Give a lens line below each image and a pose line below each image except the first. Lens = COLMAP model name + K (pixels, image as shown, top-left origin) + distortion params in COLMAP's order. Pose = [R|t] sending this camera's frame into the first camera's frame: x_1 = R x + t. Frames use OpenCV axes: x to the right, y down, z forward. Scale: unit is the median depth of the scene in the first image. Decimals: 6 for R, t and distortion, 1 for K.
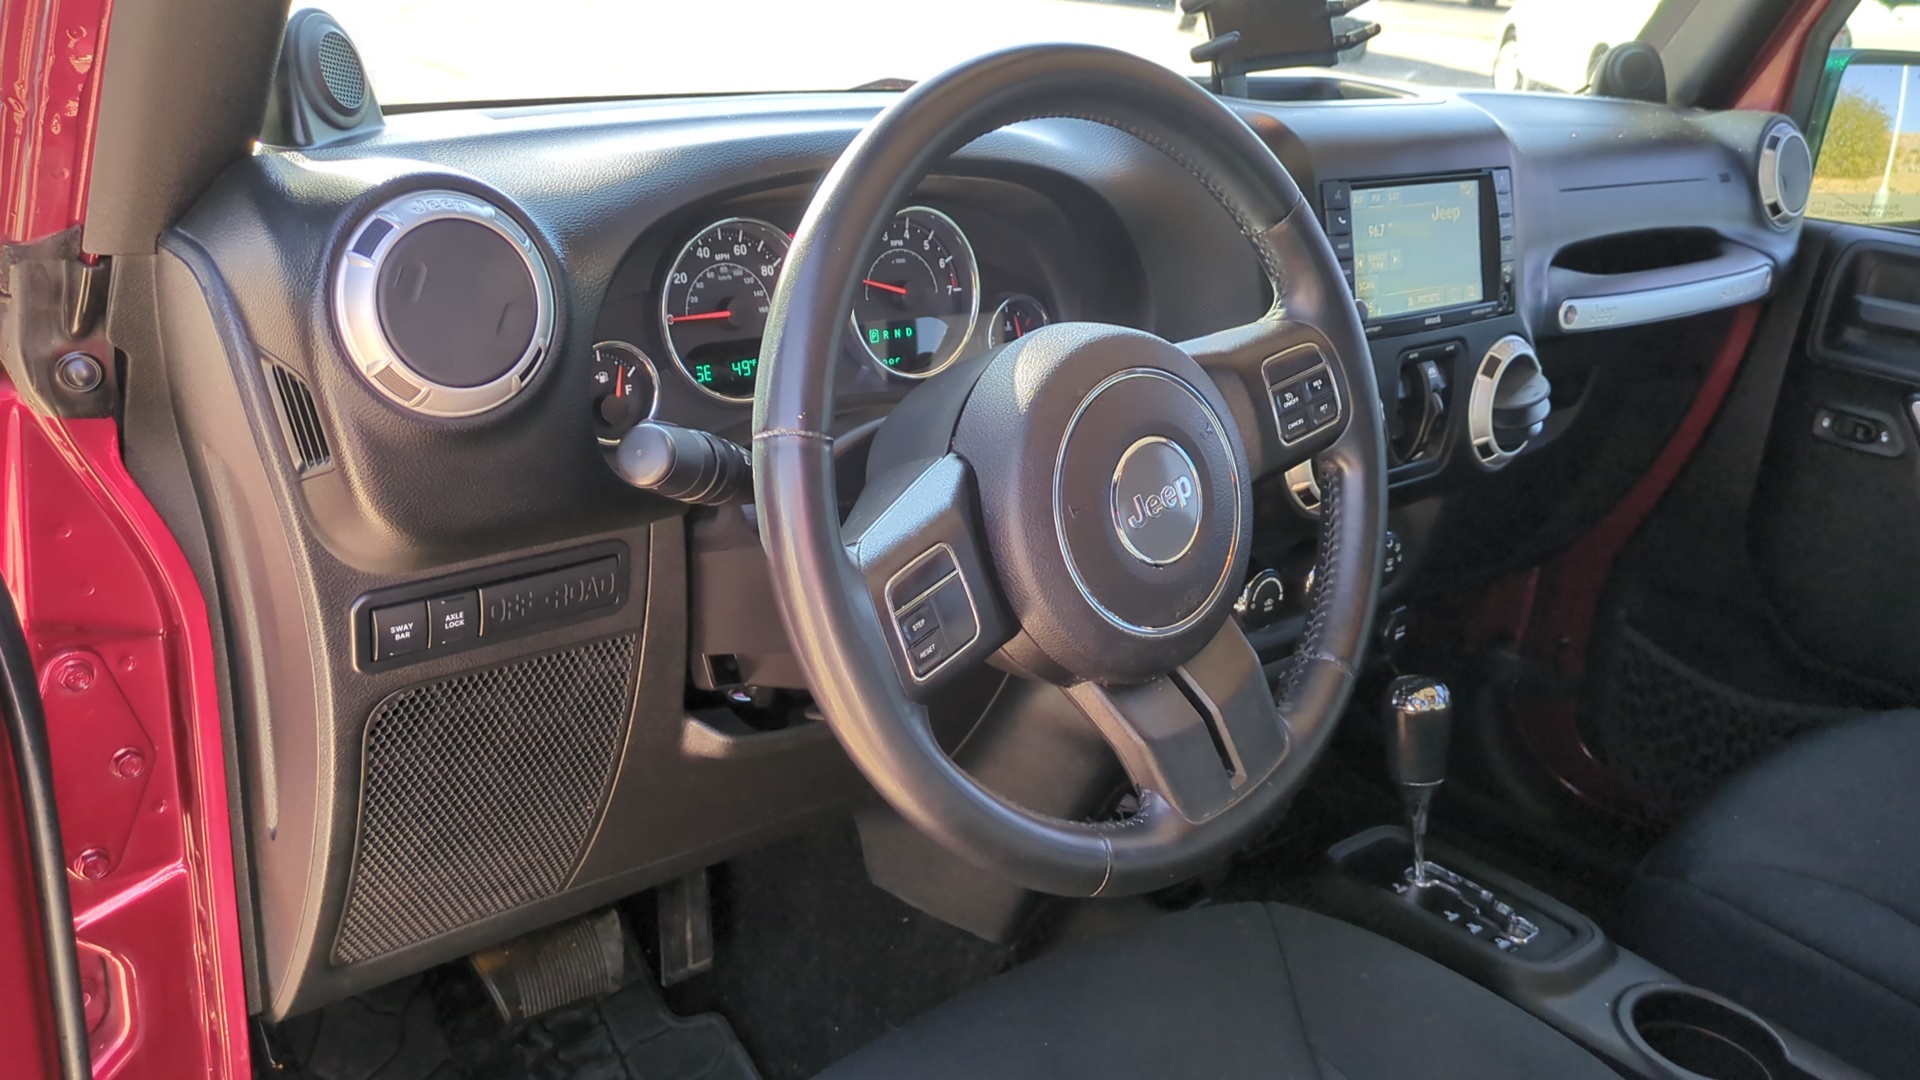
lens RADIAL K [[1649.1, 0, 955.5], [0, 1649.1, 530.1], [0, 0, 1]] dist [0.072431, -0.097486]
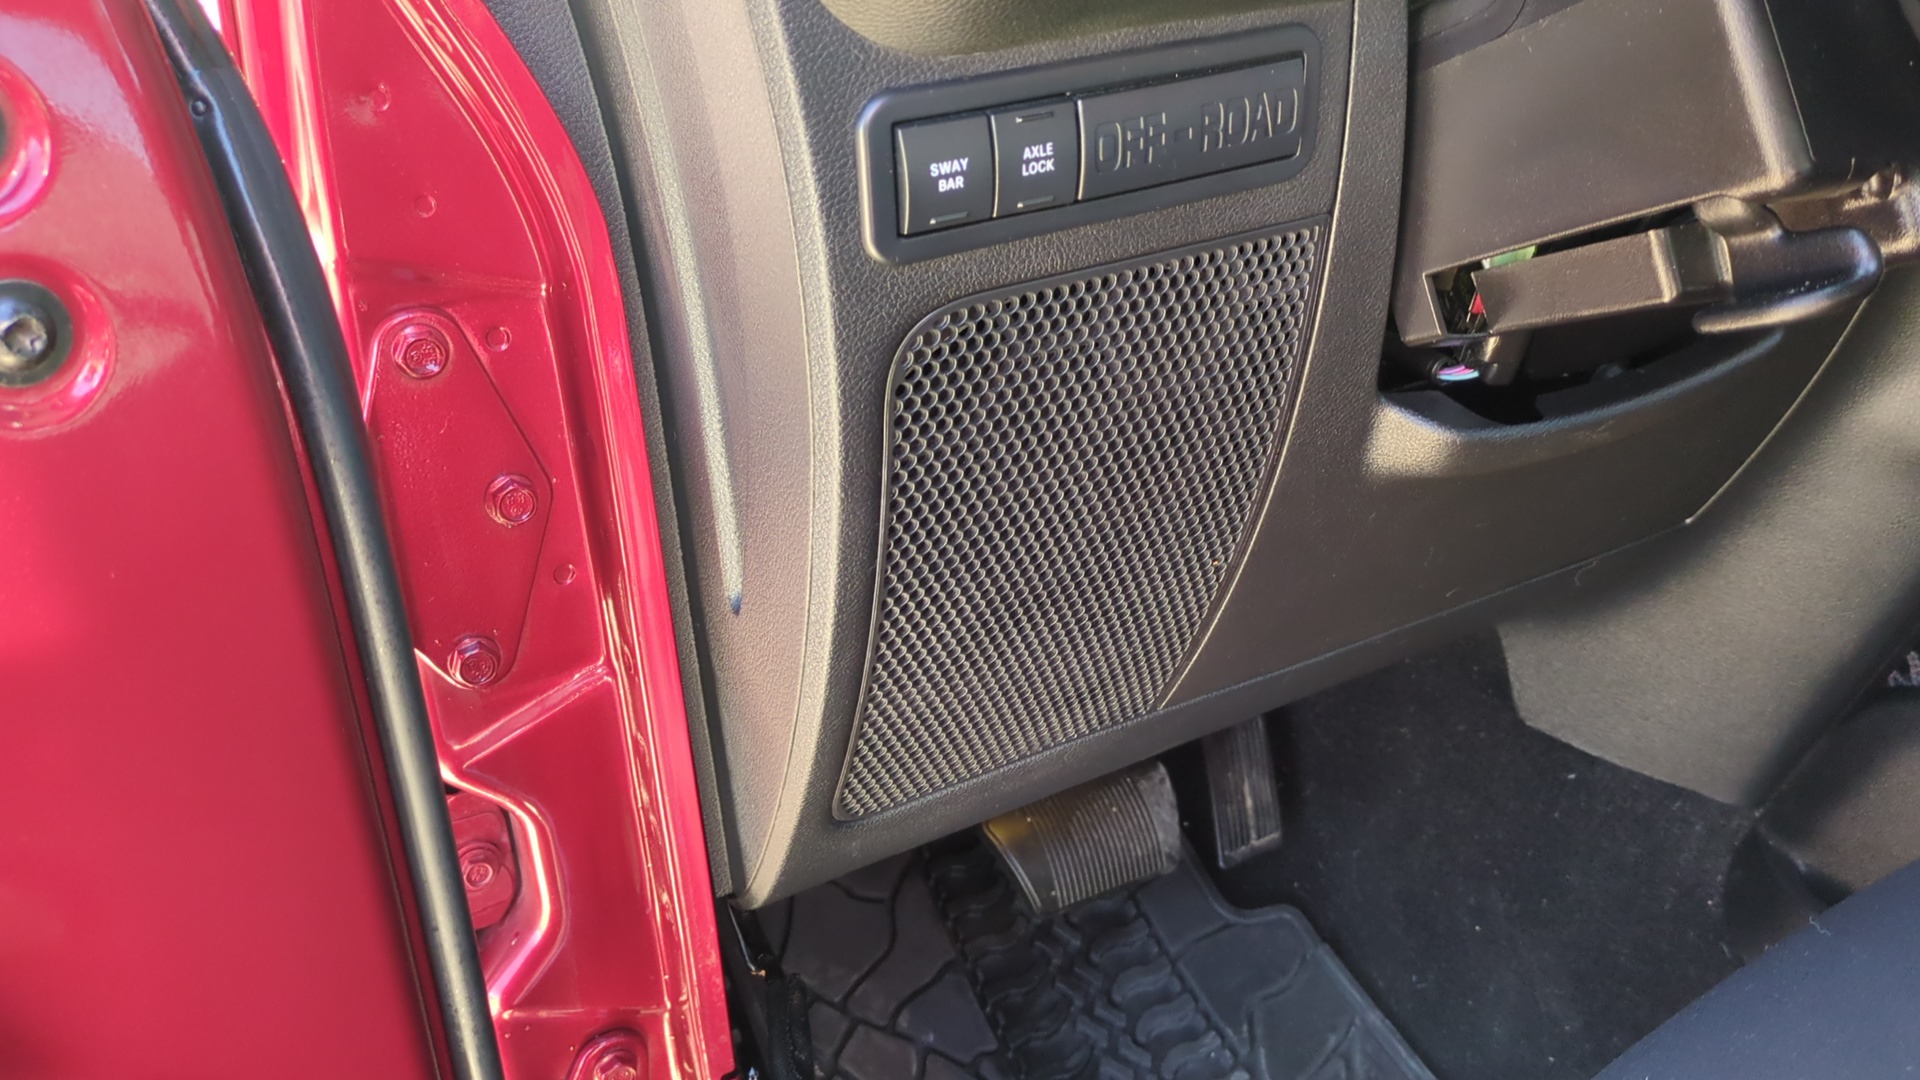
lens RADIAL K [[1649.1, 0, 966.2], [0, 1649.1, 545.8], [0, 0, 1]] dist [0.072431, -0.097486]
pose [[0.975198, -0.045364, -0.216635, -0.181217], [0.059601, 0.996439, 0.059639, 0.120669], [0.213158, -0.071072, 0.974429, 0.398220]]
